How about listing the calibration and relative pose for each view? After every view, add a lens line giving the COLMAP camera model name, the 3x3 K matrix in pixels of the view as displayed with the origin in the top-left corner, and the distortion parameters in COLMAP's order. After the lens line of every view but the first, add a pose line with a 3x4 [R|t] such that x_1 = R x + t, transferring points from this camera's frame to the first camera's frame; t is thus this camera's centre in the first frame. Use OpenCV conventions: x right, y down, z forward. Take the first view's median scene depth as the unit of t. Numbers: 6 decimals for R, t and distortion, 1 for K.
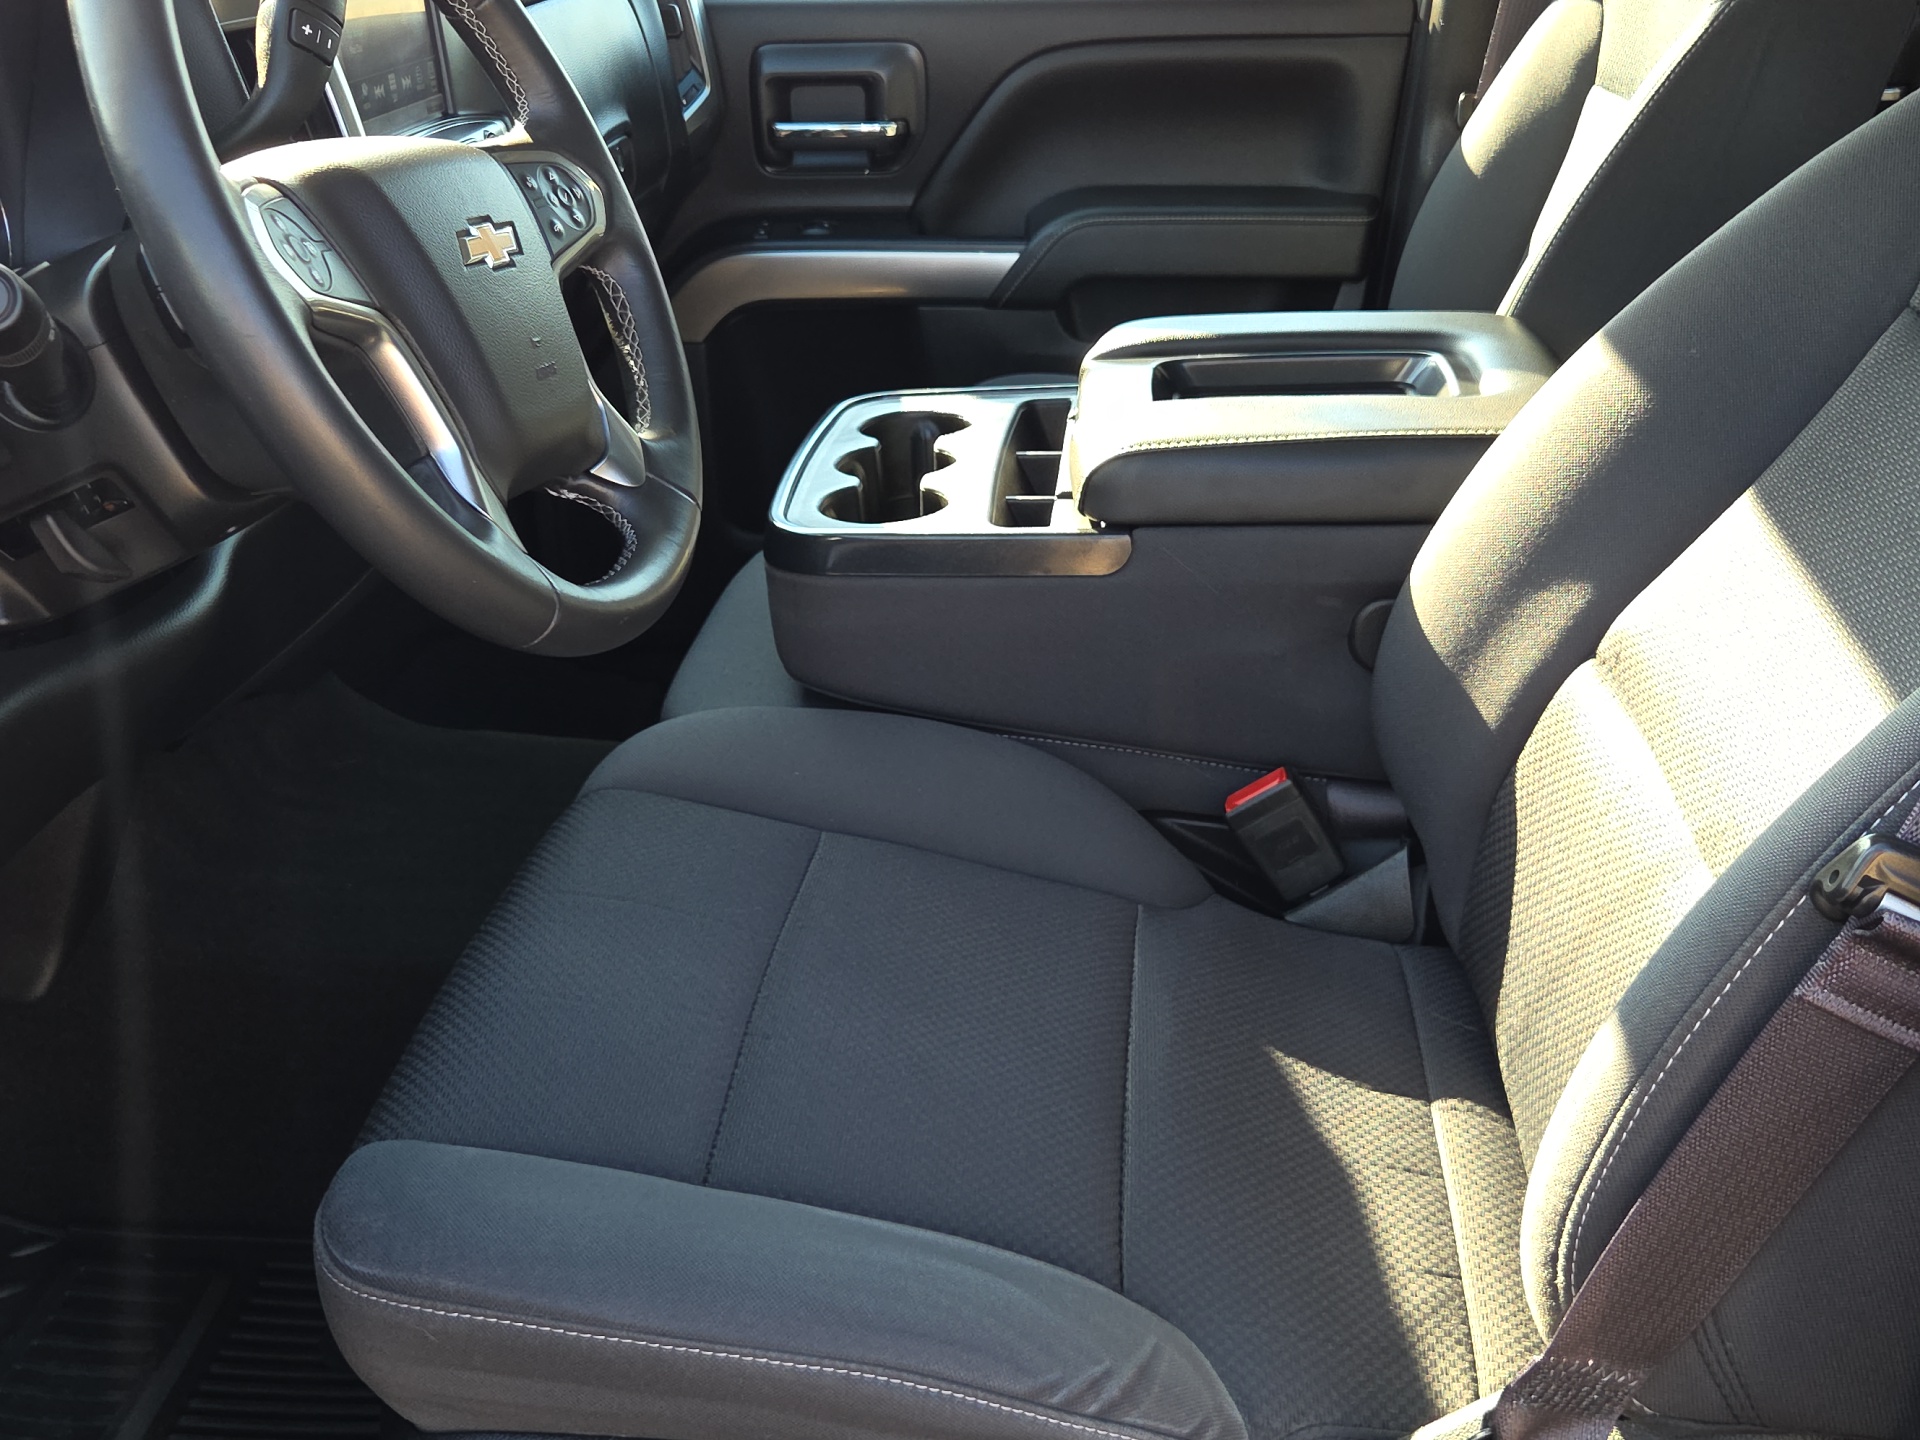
lens RADIAL K [[2013.3, 0, 960.0], [0, 2013.3, 720.0], [0, 0, 1]] dist [0.076087, -0.021097]
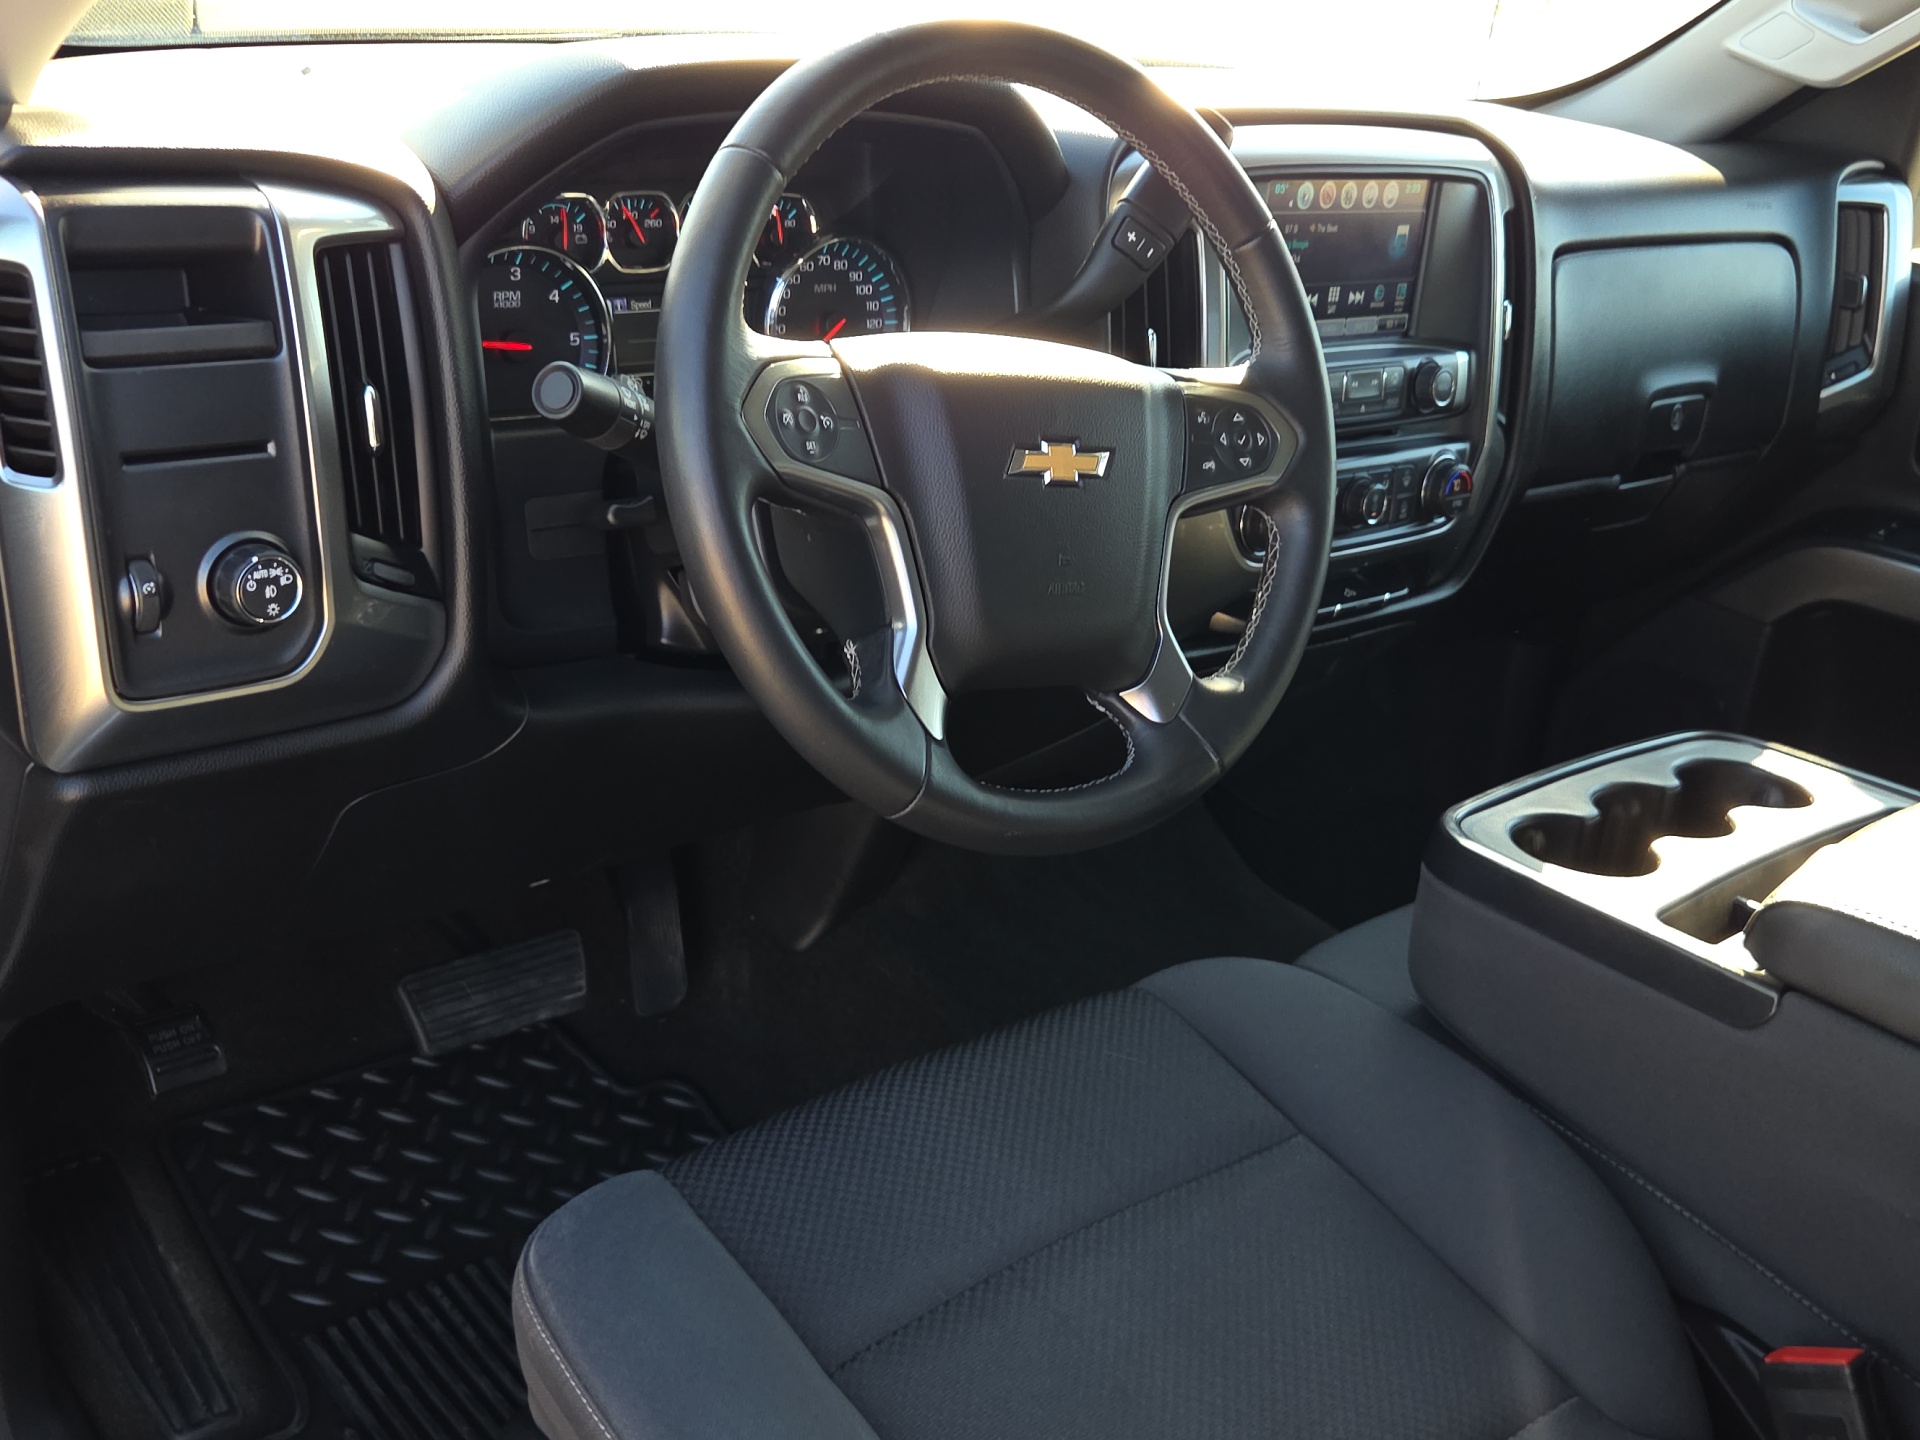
lens RADIAL K [[2013.3, 0, 960.0], [0, 2013.3, 720.0], [0, 0, 1]] dist [0.076087, -0.021097]
pose [[0.727347, 0.359206, -0.584755, 0.289224], [-0.396416, 0.915454, 0.069268, -0.119926], [0.560198, 0.181424, 0.808247, 0.105425]]
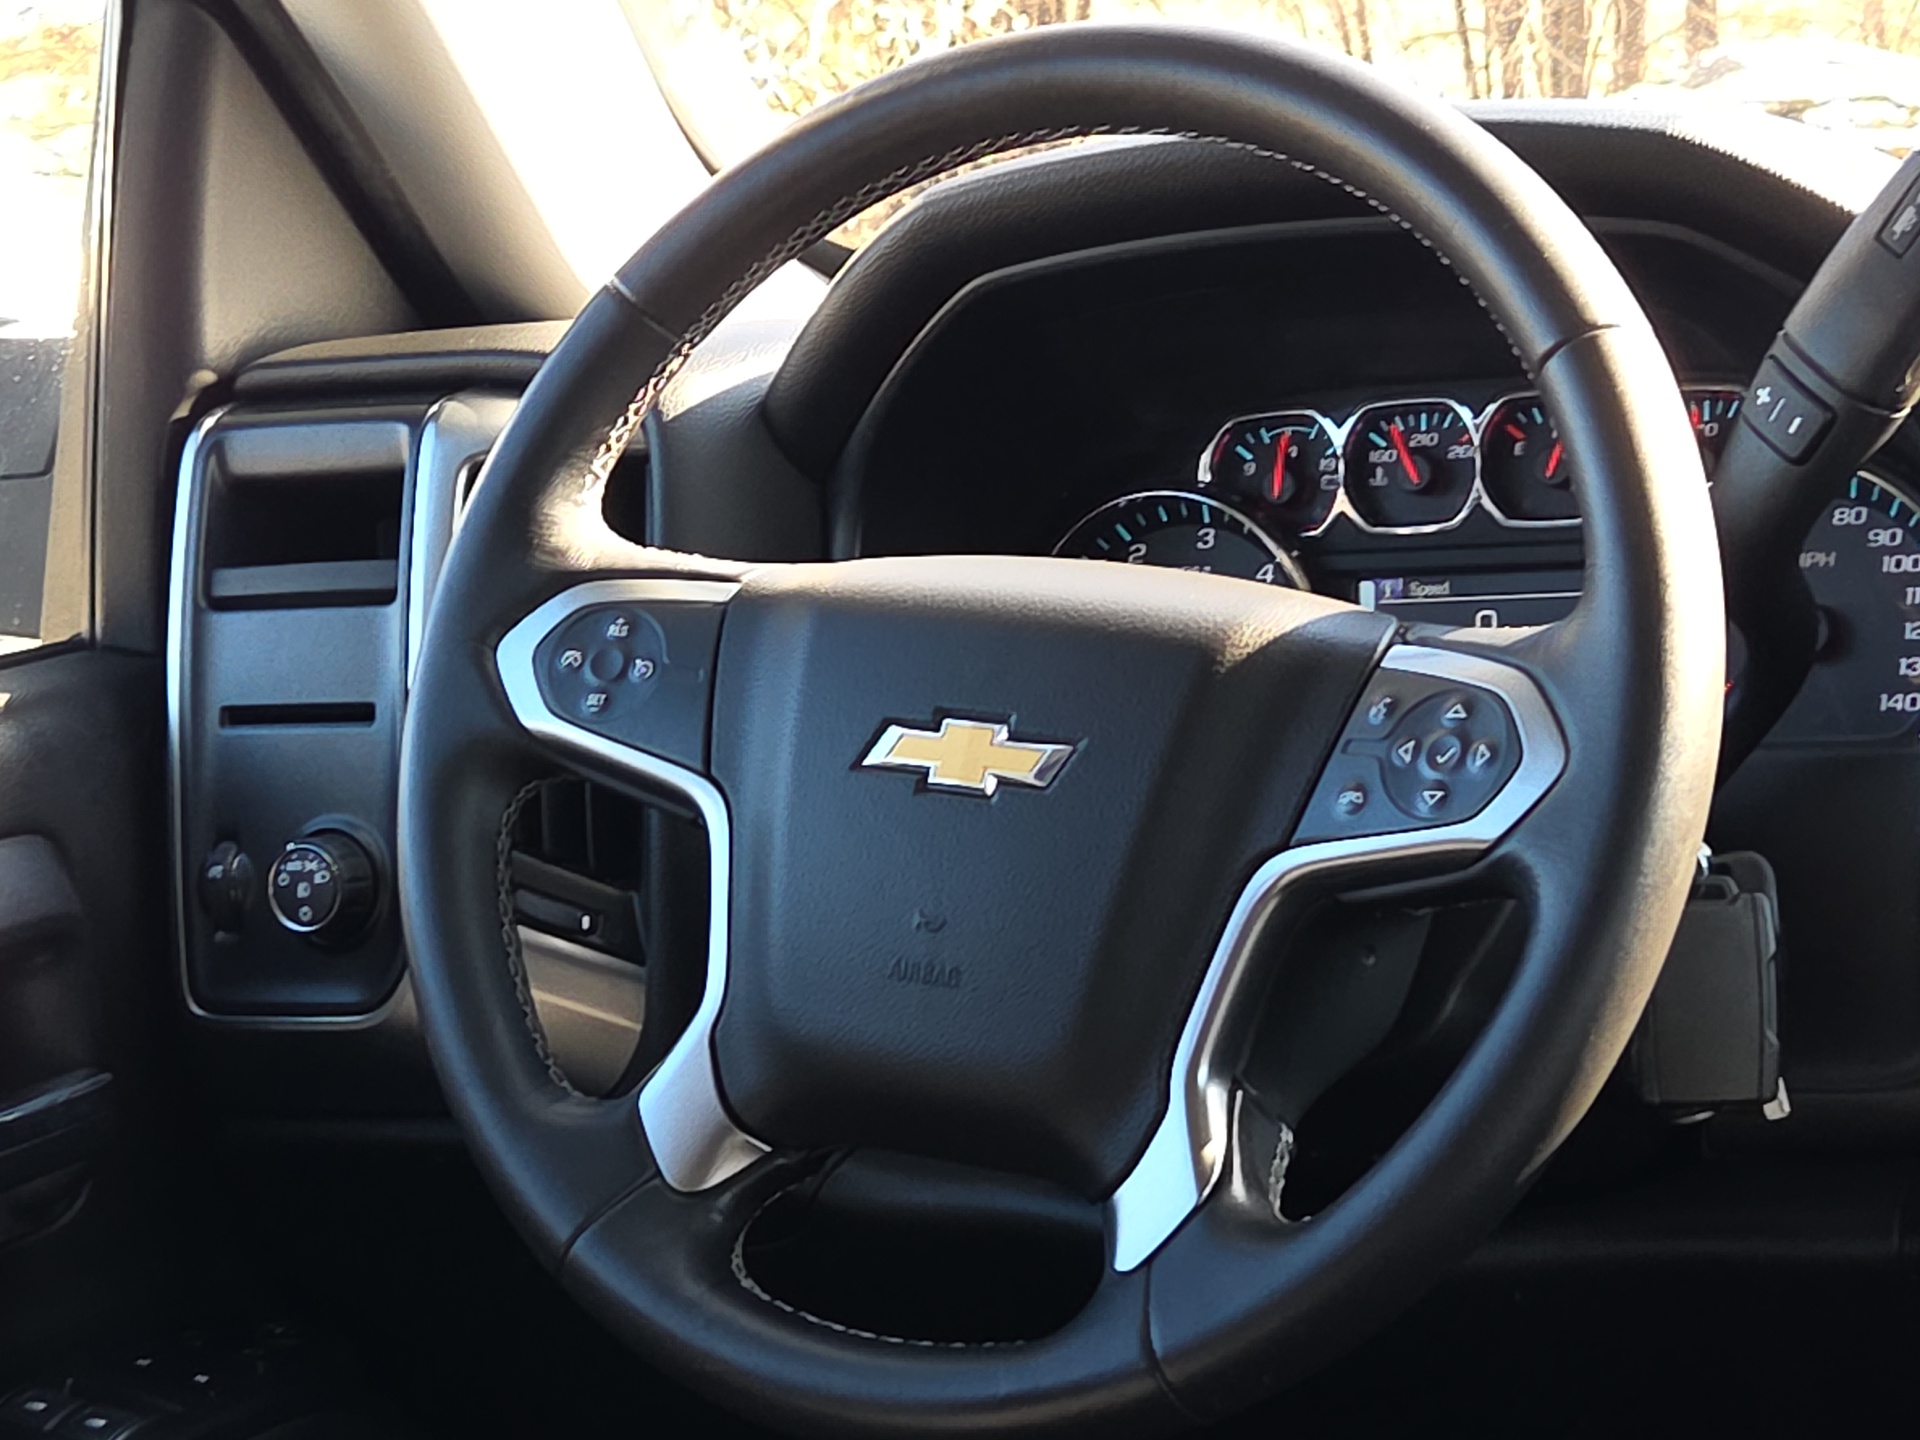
lens RADIAL K [[4423.9, 0, 960.0], [0, 4423.9, 720.0], [0, 0, 1]] dist [0.257313, -0.145686]
pose [[-0.348697, 0.183958, -0.919005, 0.758166], [-0.297790, 0.907991, 0.294744, -0.497208], [0.888668, 0.376447, -0.261833, 1.071554]]
